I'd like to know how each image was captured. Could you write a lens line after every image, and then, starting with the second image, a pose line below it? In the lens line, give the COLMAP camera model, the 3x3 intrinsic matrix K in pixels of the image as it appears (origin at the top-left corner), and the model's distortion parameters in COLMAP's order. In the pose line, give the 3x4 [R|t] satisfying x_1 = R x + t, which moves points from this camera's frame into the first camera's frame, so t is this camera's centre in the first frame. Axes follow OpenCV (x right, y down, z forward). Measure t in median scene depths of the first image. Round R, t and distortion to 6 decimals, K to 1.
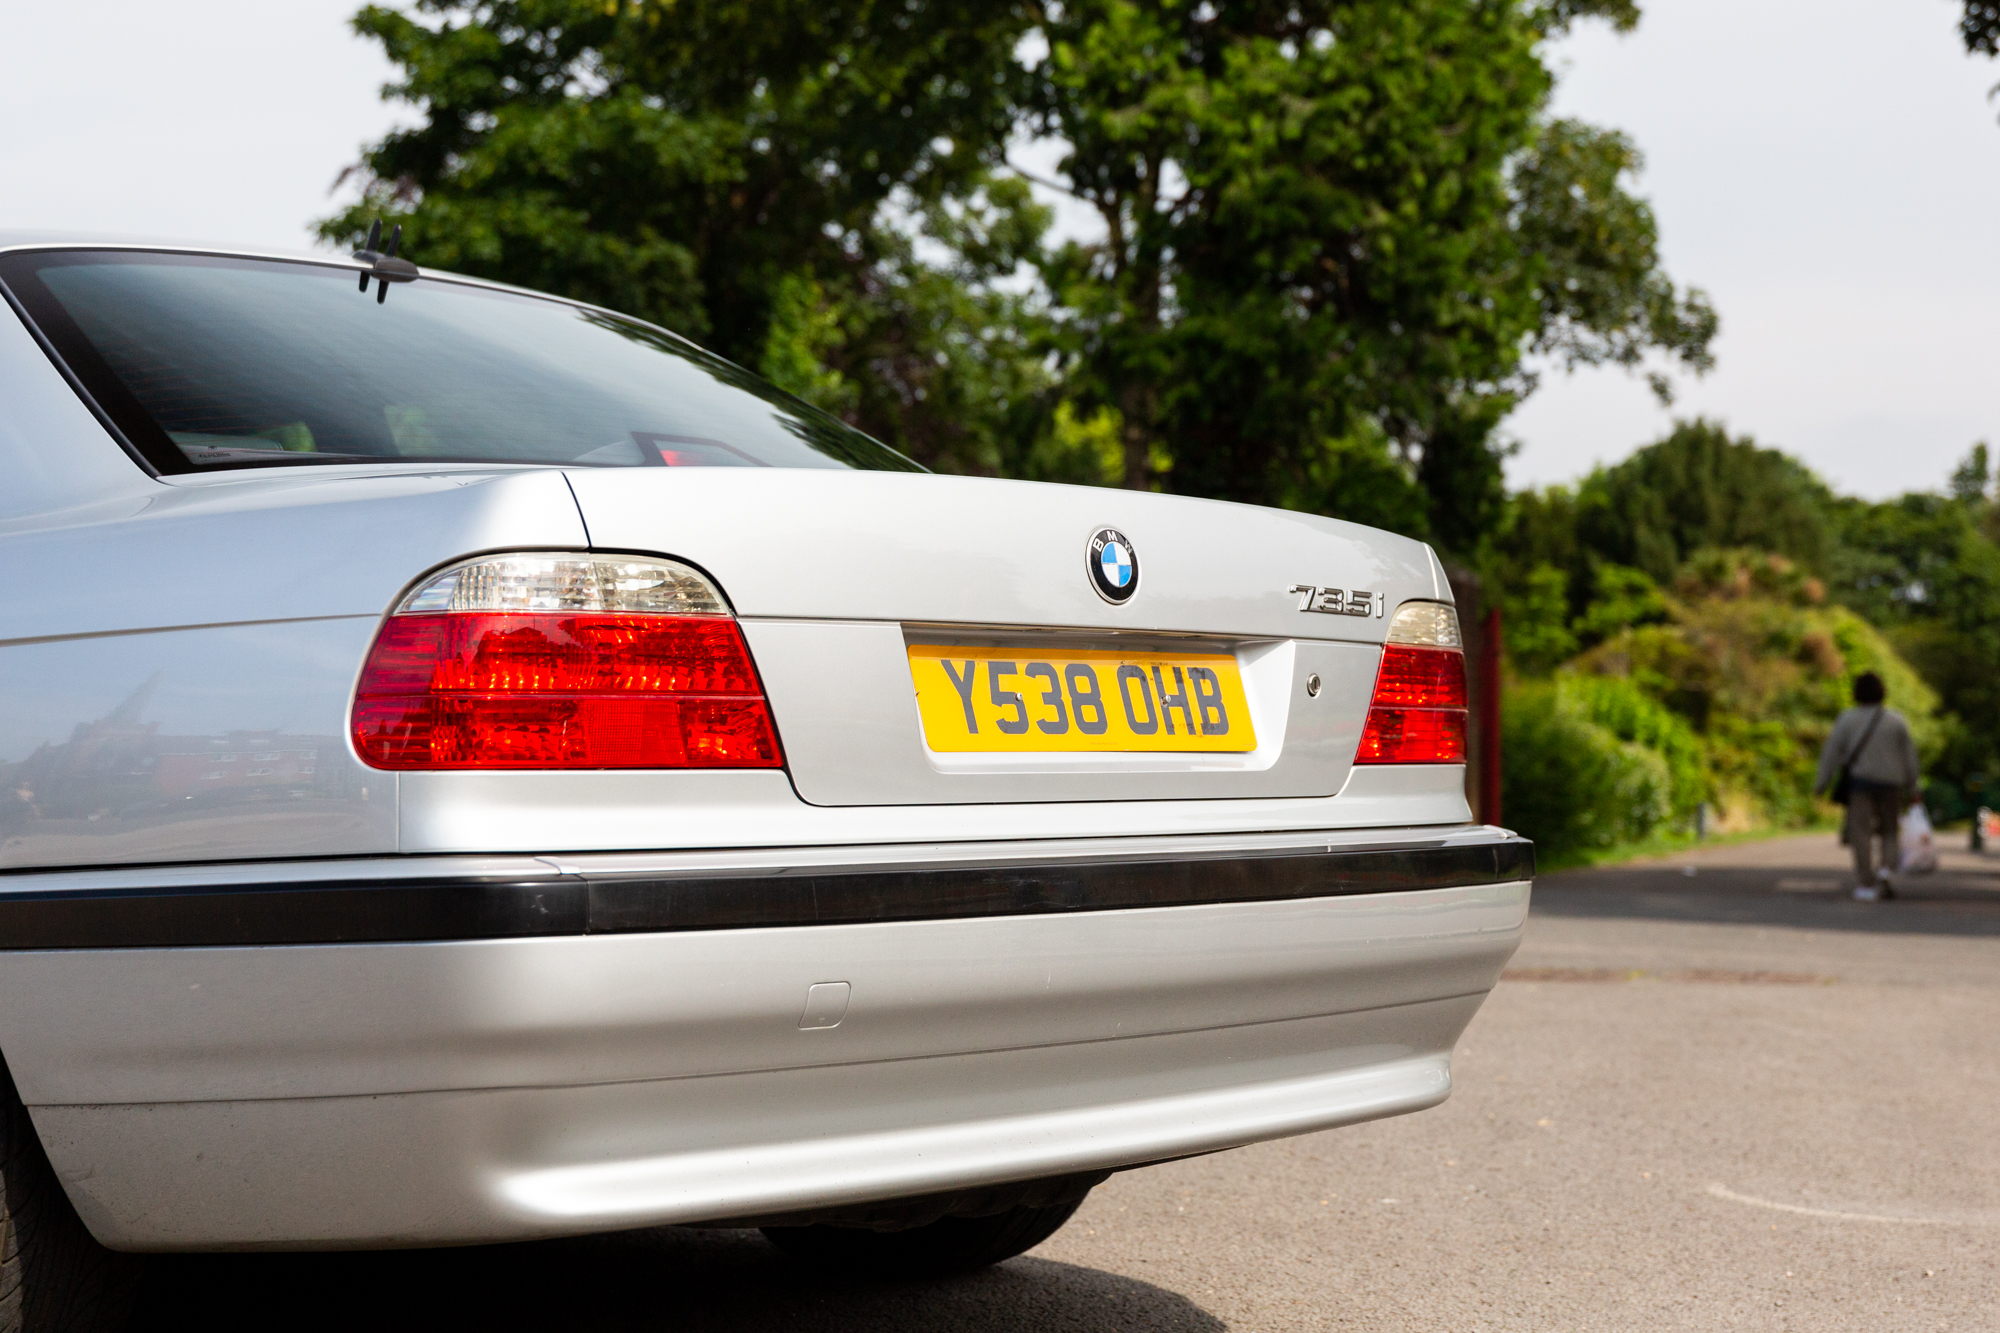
lens RADIAL K [[3229.4, 0, 999.8], [0, 3229.4, 666.7], [0, 0, 1]] dist [-0.015636, 0.003333]
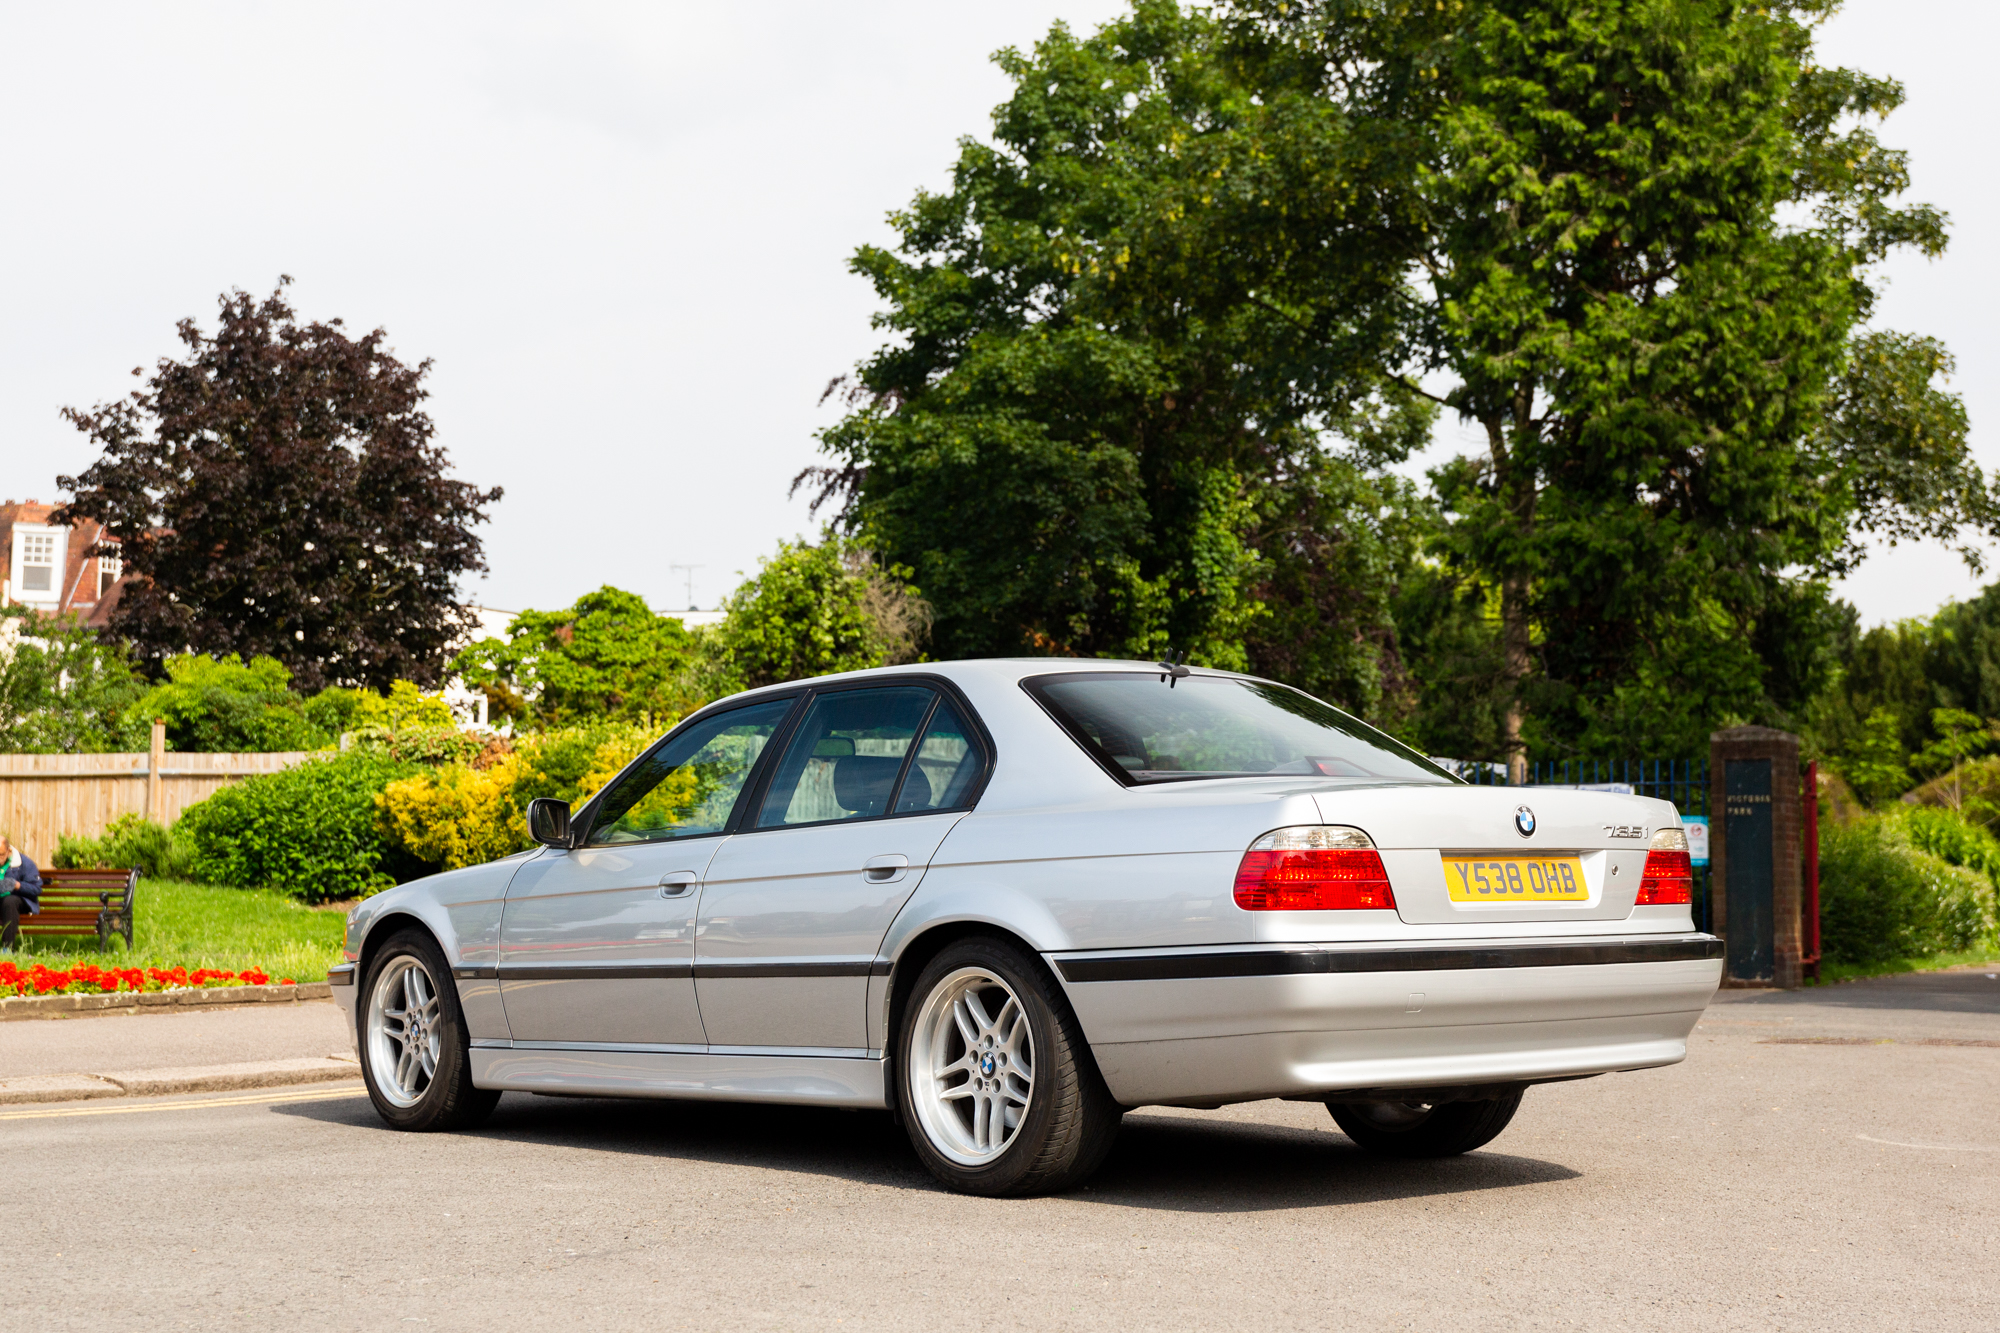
lens RADIAL K [[2888.6, 0, 1000.1], [0, 2888.6, 610.2], [0, 0, 1]] dist [-0.002042, -0.036542]
pose [[0.990983, -0.013202, -0.133334, -0.005871], [0.004698, 0.997946, -0.063891, -0.004989], [0.133904, 0.062689, 0.989010, -0.109429]]
